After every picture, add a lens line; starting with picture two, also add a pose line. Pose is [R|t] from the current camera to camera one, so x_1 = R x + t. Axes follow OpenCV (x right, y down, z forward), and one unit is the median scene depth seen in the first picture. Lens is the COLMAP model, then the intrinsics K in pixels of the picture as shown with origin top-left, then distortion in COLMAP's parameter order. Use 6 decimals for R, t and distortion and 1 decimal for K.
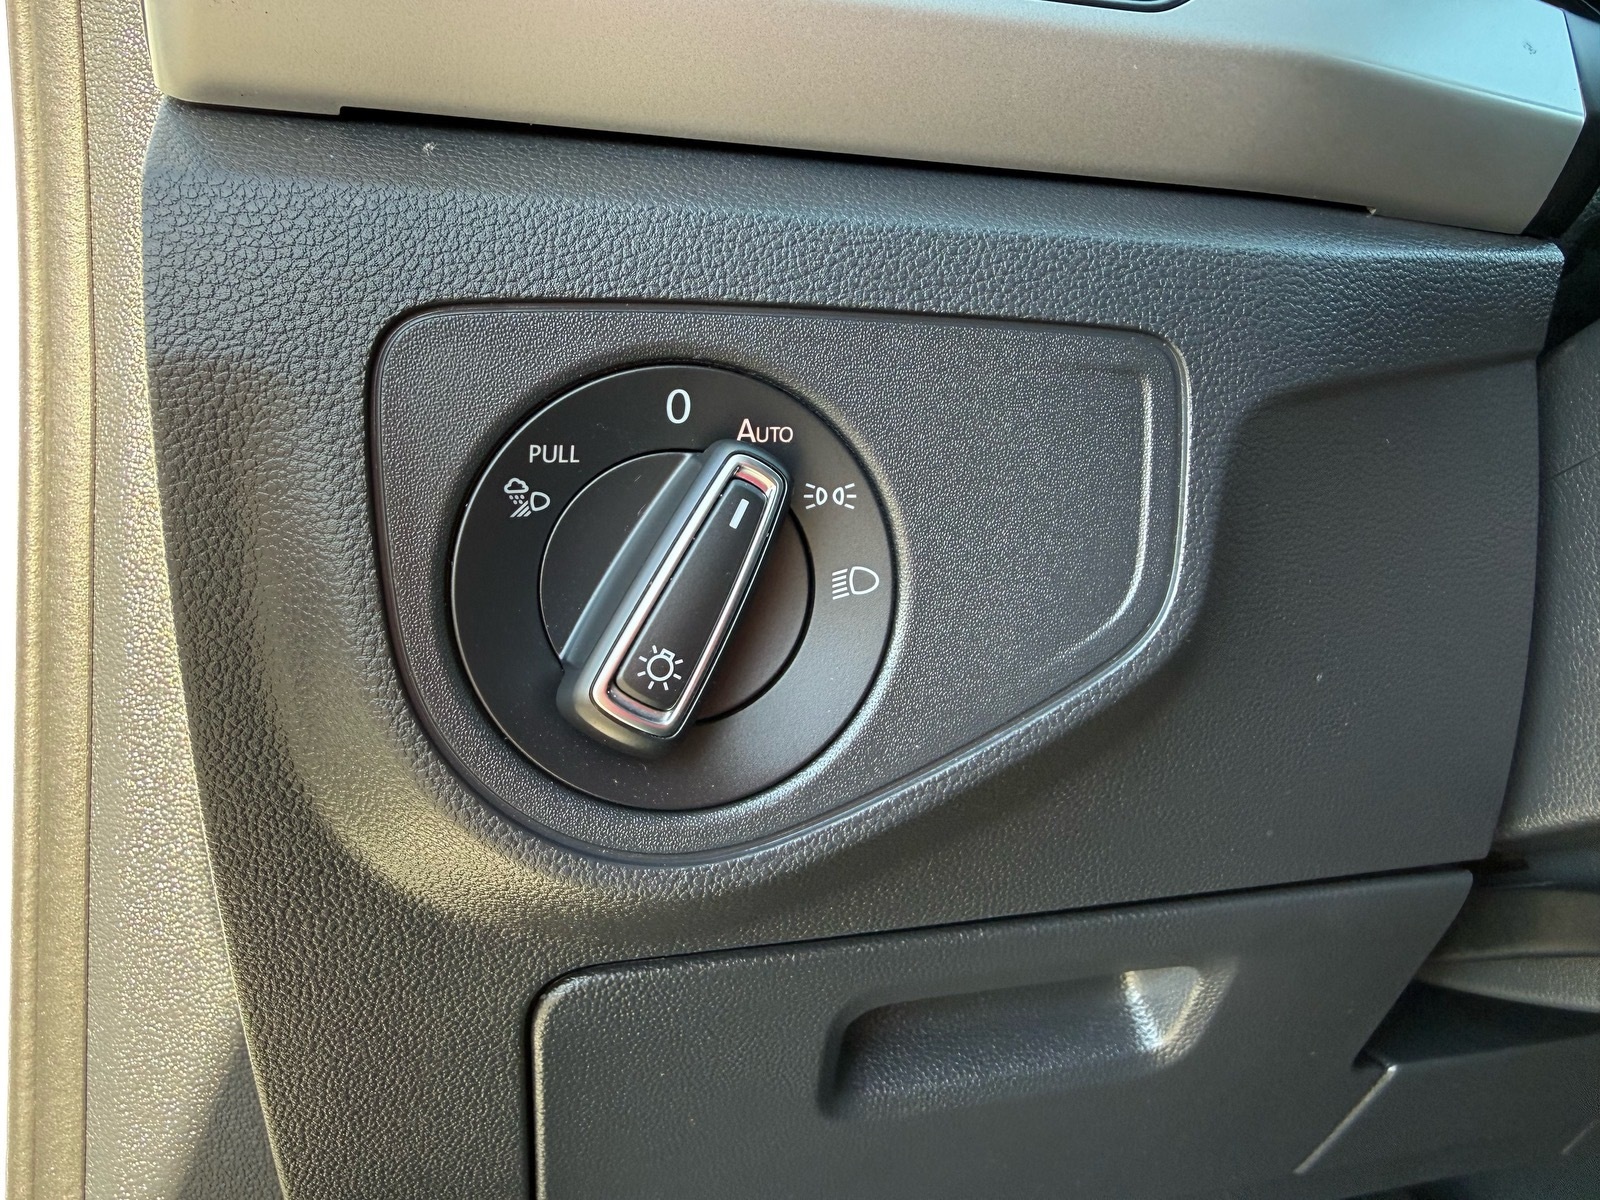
lens RADIAL K [[1115.7, 0, 800.0], [0, 1115.7, 600.0], [0, 0, 1]] dist [-0.001106, -0.000507]
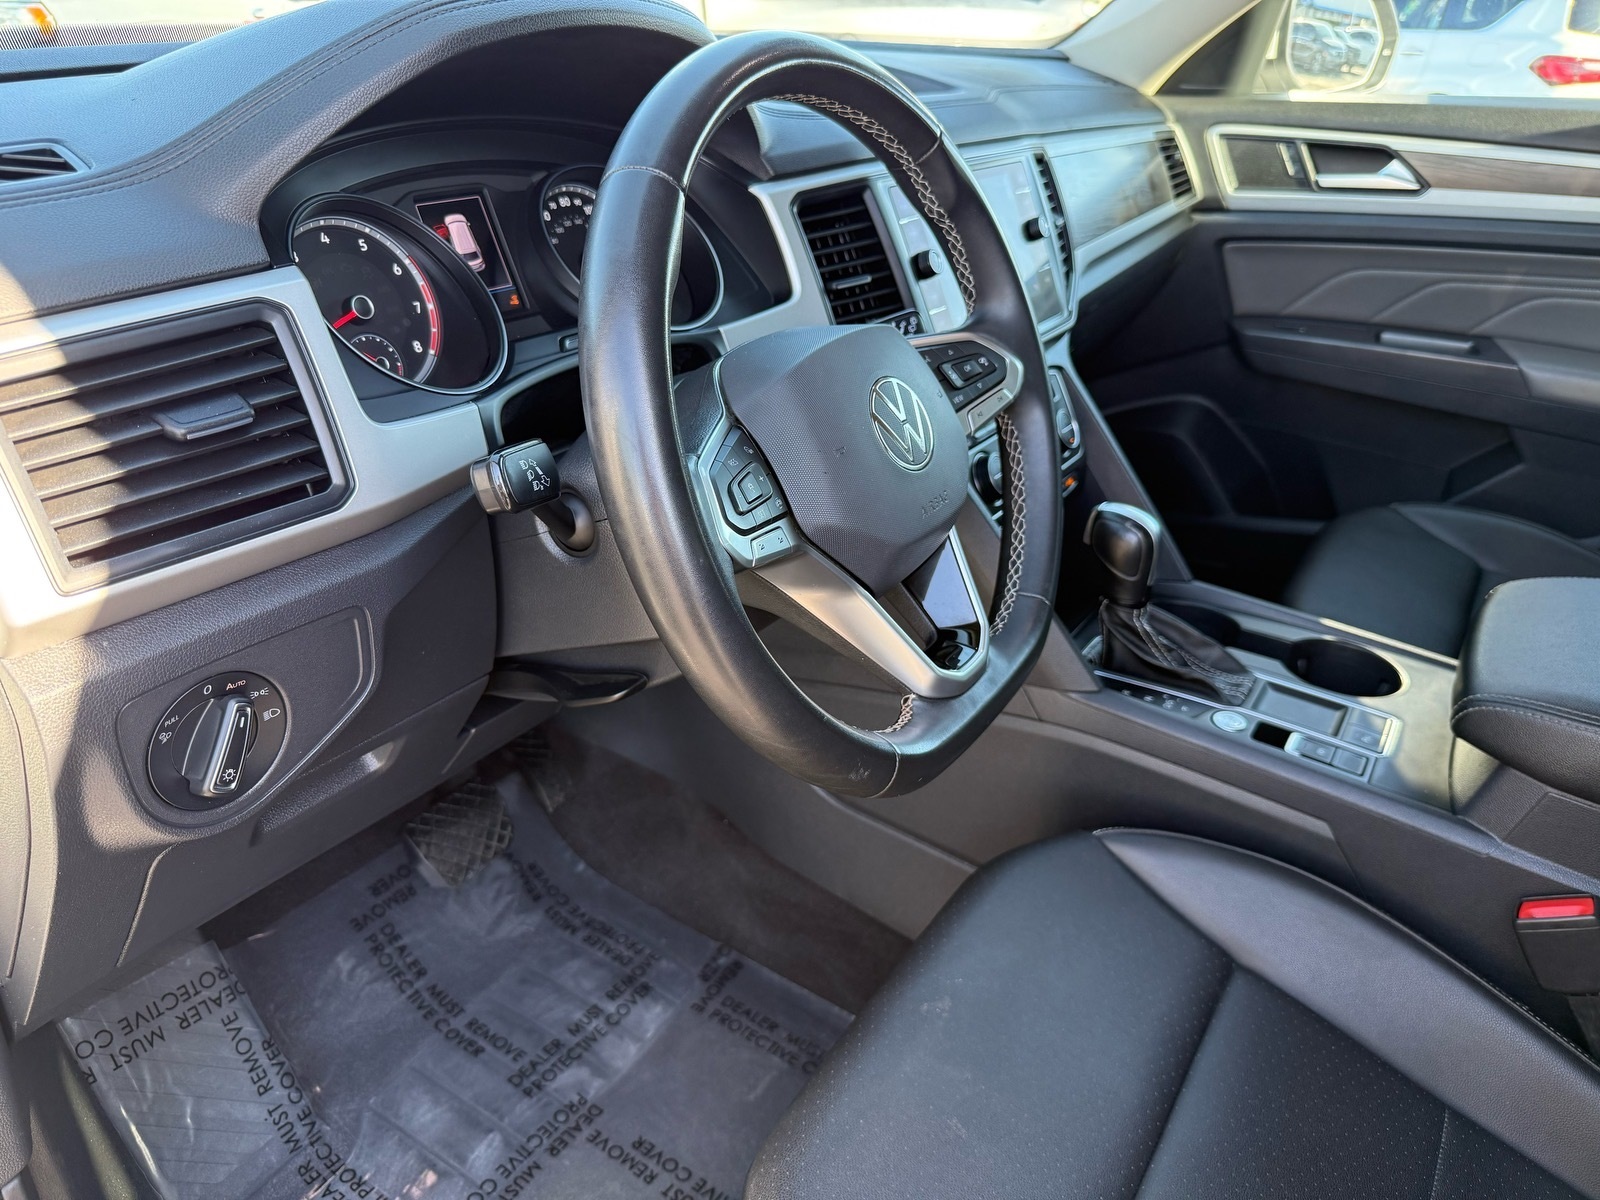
lens RADIAL K [[1155.3, 0, 800.0], [0, 1155.3, 600.0], [0, 0, 1]] dist [0.004406, 0.001013]
pose [[0.758990, -0.249051, 0.601587, -0.634667], [-0.019861, 0.914667, 0.403721, -1.502124], [-0.650799, -0.318368, 0.689277, -1.894633]]
